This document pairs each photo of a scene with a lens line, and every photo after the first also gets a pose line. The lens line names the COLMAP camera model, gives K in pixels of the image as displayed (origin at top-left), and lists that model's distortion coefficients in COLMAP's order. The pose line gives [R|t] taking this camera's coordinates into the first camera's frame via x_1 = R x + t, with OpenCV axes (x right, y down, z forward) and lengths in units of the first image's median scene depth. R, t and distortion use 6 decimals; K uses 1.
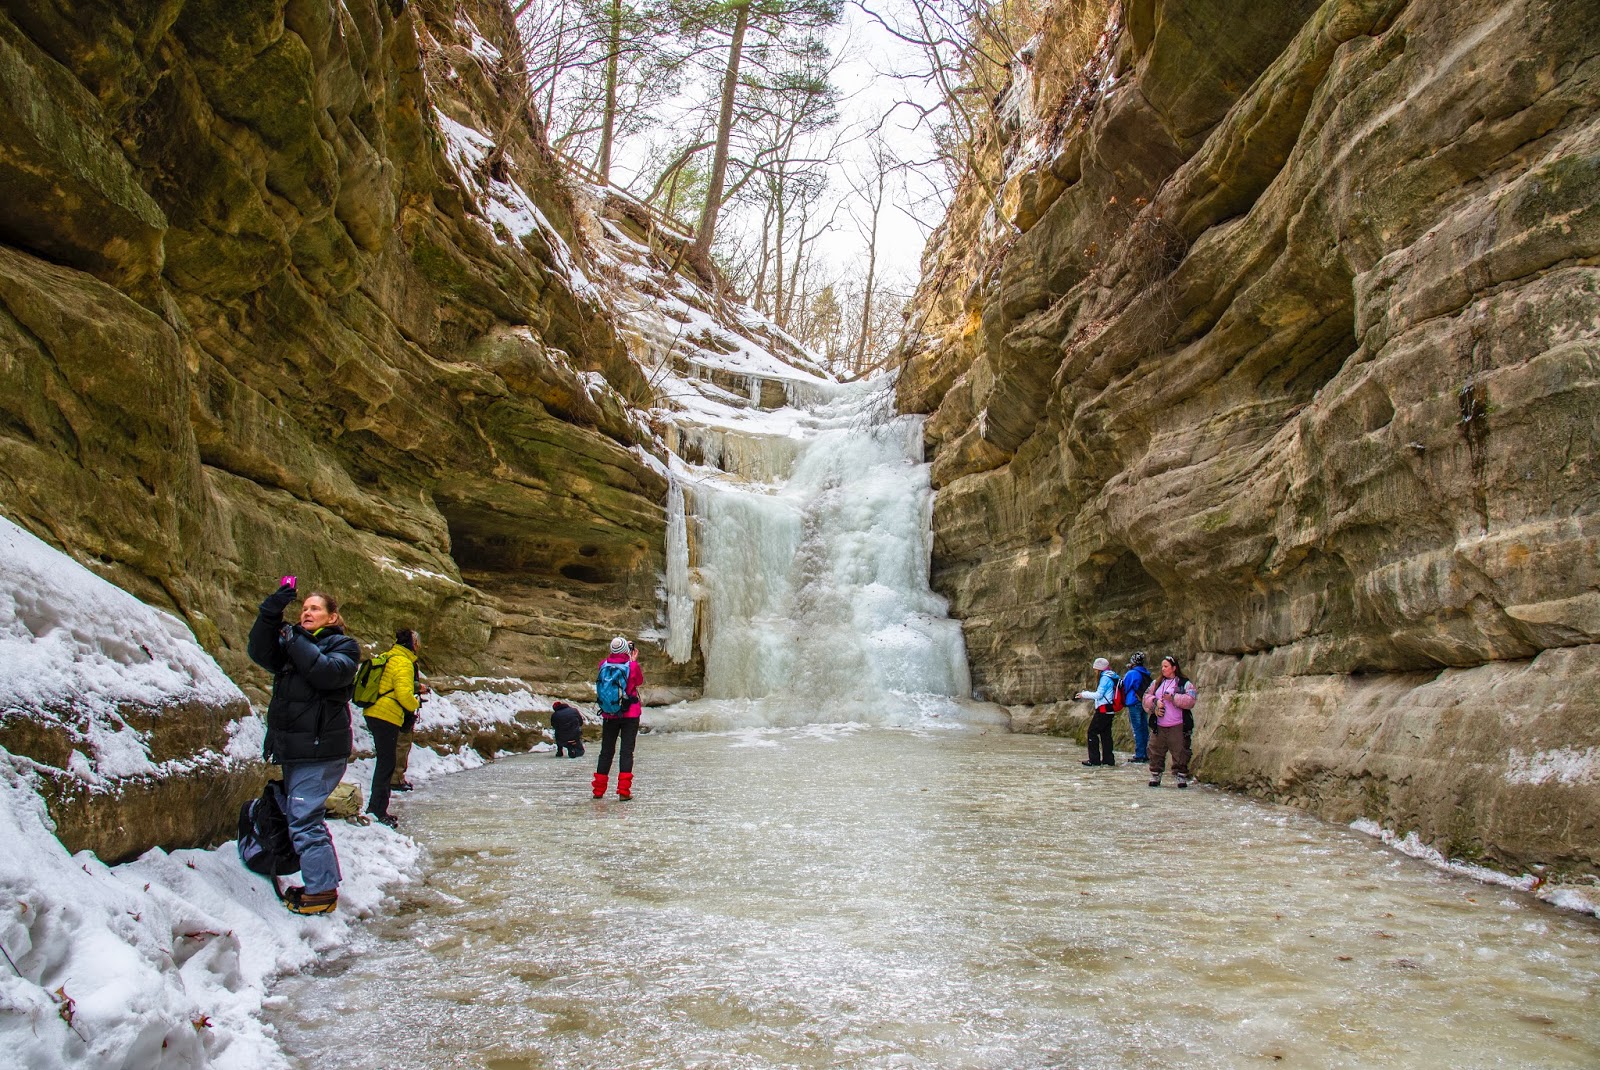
lens RADIAL K [[1093.4, 0, 800.0], [0, 1093.4, 535.0], [0, 0, 1]] dist [-0.088441, 0.001225]
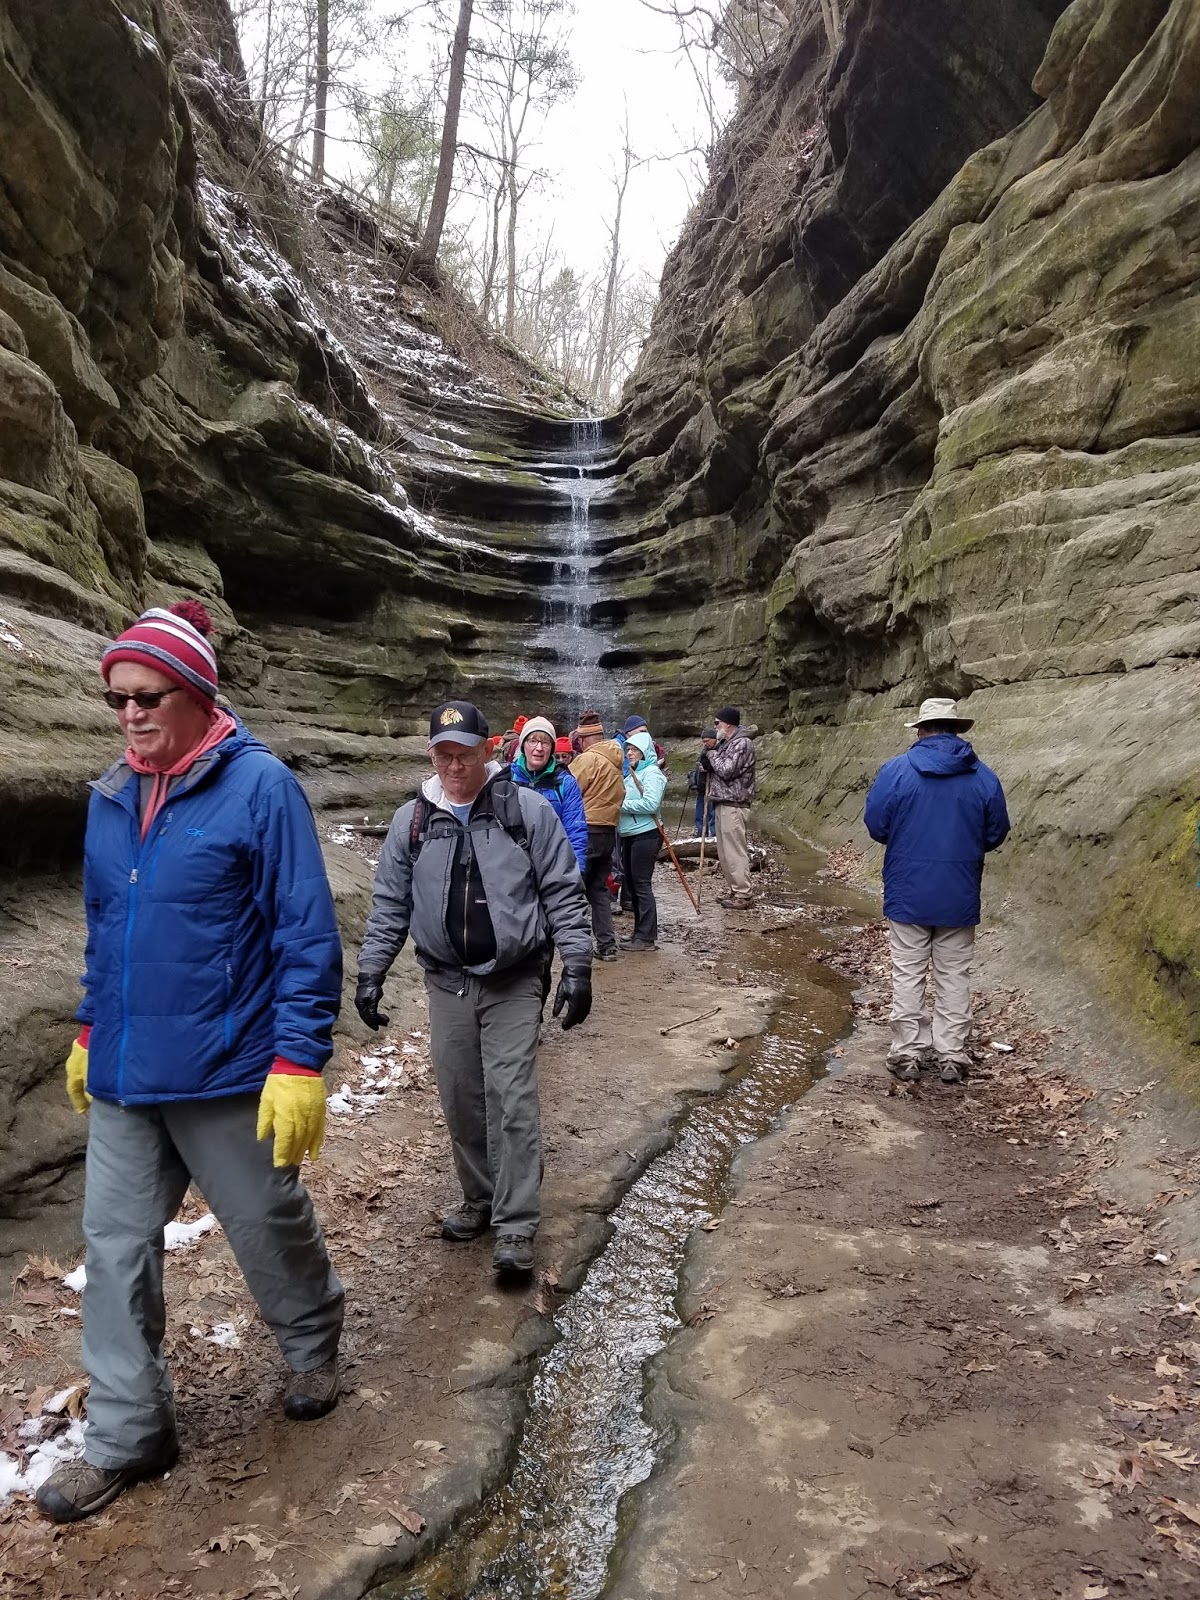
lens RADIAL K [[1152.3, 0, 550.3], [0, 1152.3, 800.6], [0, 0, 1]] dist [0.002091, 0.005603]
pose [[0.999824, 0.006615, 0.017538, -0.002606], [-0.010038, 0.979134, 0.202966, -0.024552], [-0.015830, -0.203107, 0.979029, -0.238217]]
